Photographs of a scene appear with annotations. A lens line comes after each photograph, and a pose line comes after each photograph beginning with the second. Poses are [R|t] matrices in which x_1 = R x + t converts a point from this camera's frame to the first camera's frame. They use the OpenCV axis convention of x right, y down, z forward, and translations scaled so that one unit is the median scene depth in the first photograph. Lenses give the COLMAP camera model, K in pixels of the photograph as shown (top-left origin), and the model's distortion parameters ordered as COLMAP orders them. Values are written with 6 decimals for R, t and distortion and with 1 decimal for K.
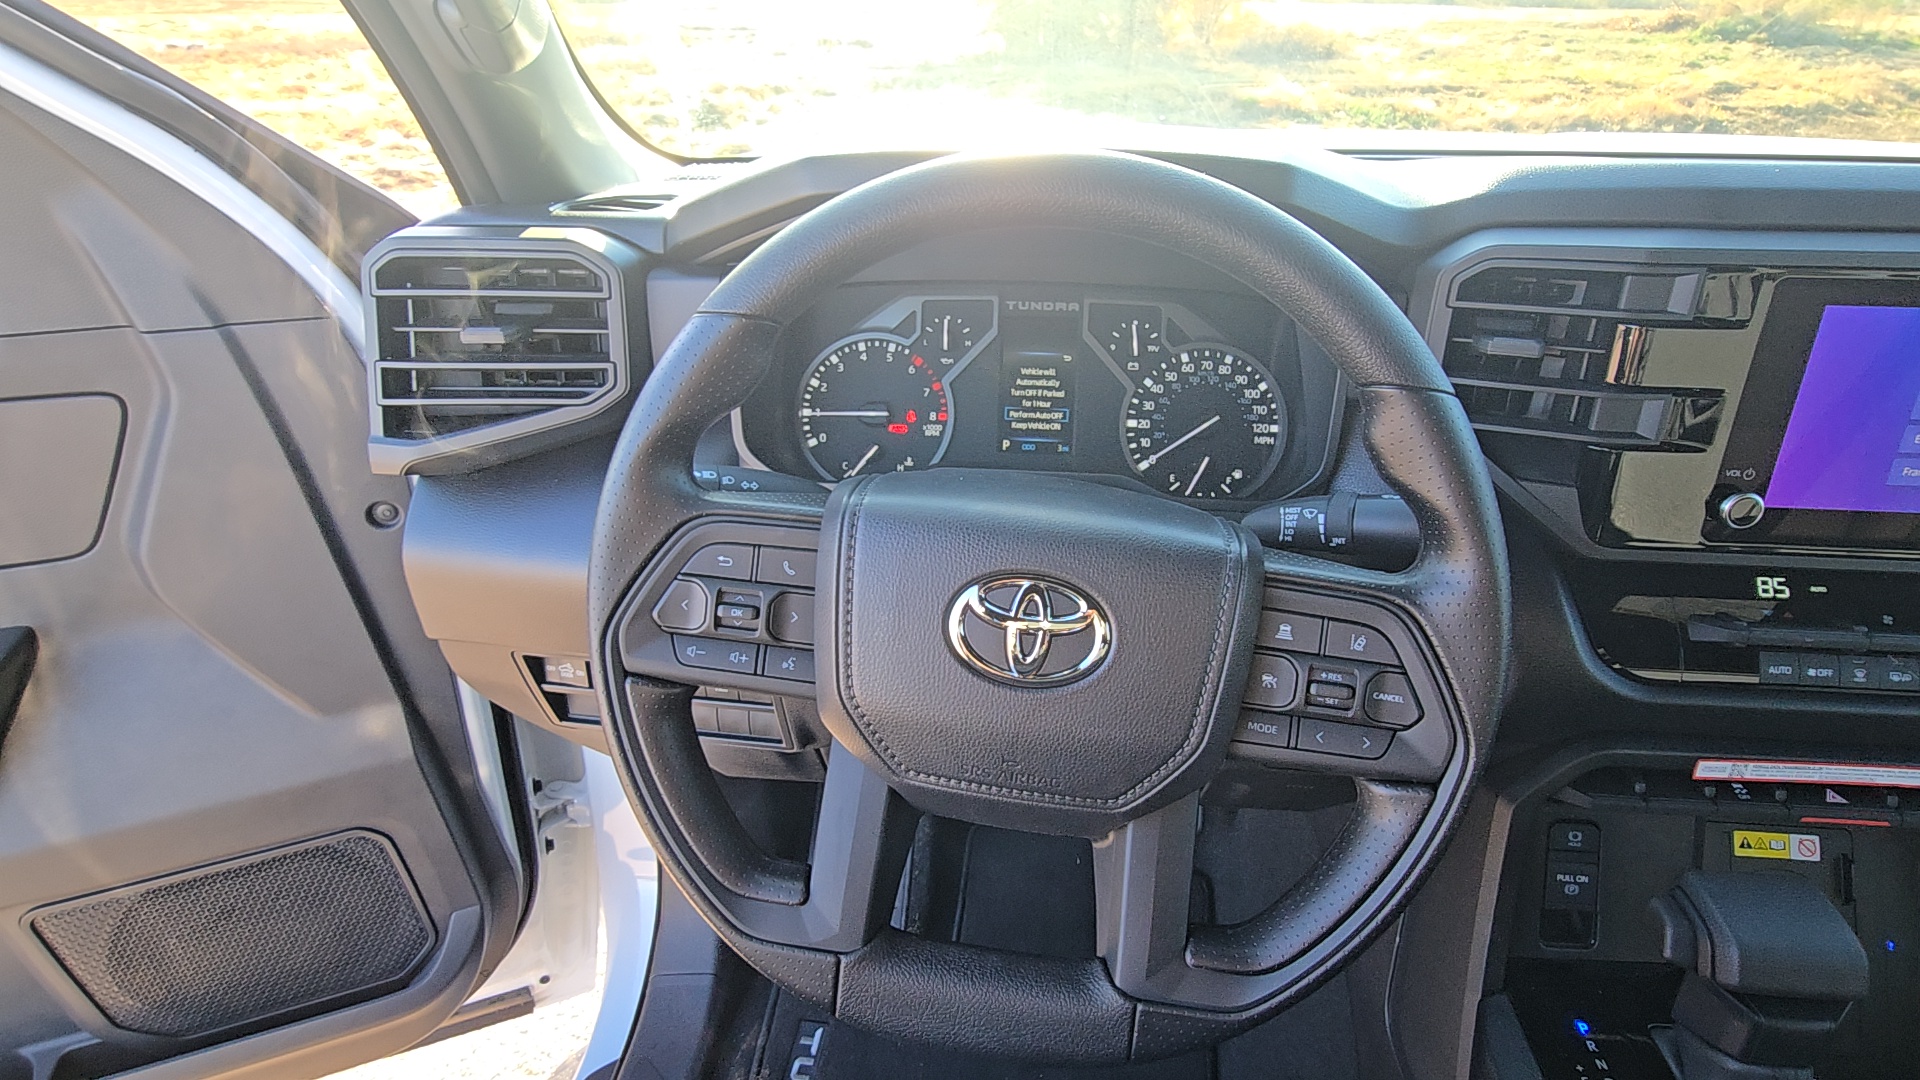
lens RADIAL K [[859.5, 0, 957.4], [0, 859.5, 551.1], [0, 0, 1]] dist [0.005825, -0.000680]
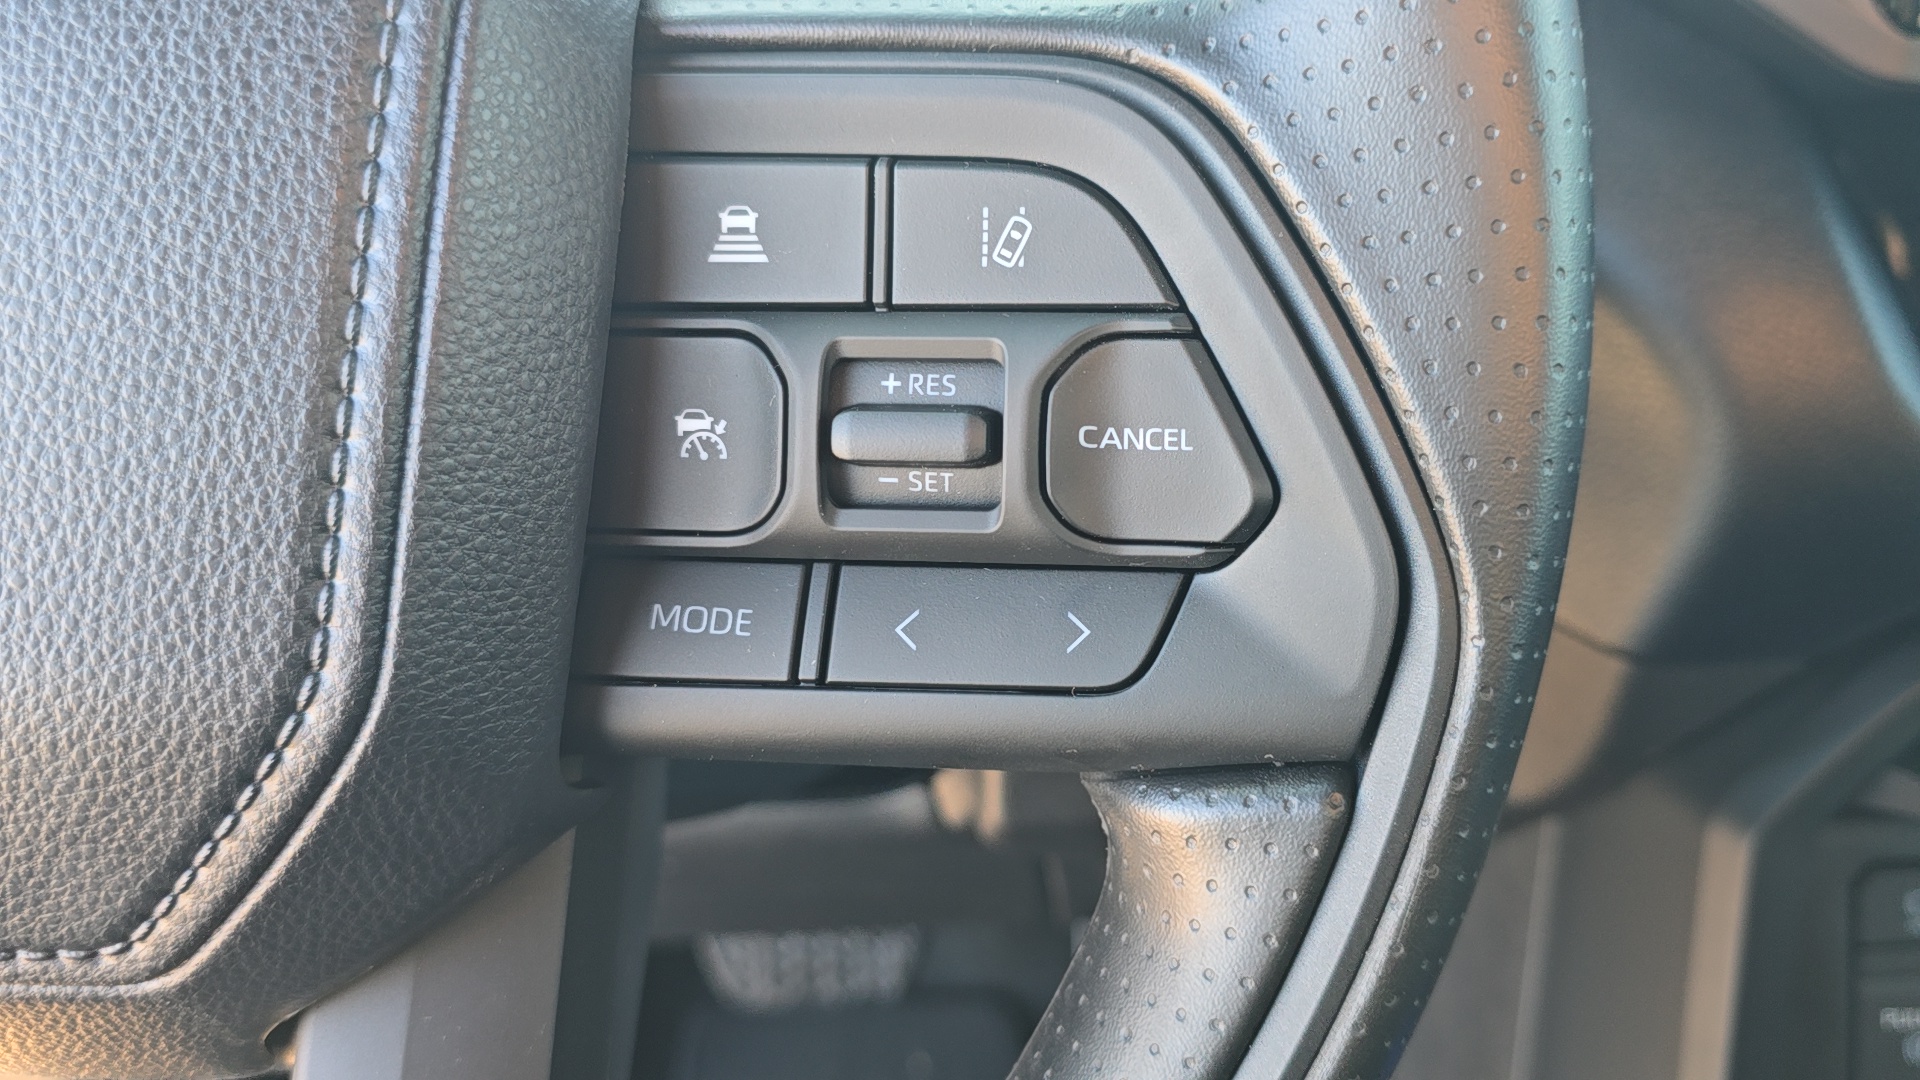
lens RADIAL K [[1385.7, 0, 964.6], [0, 1385.7, 549.6], [0, 0, 1]] dist [-0.020825, -0.001080]
pose [[0.995304, -0.095321, 0.016843, 0.438459], [0.095233, 0.995437, 0.005943, 0.193600], [-0.017332, -0.004311, 0.999840, 0.596017]]
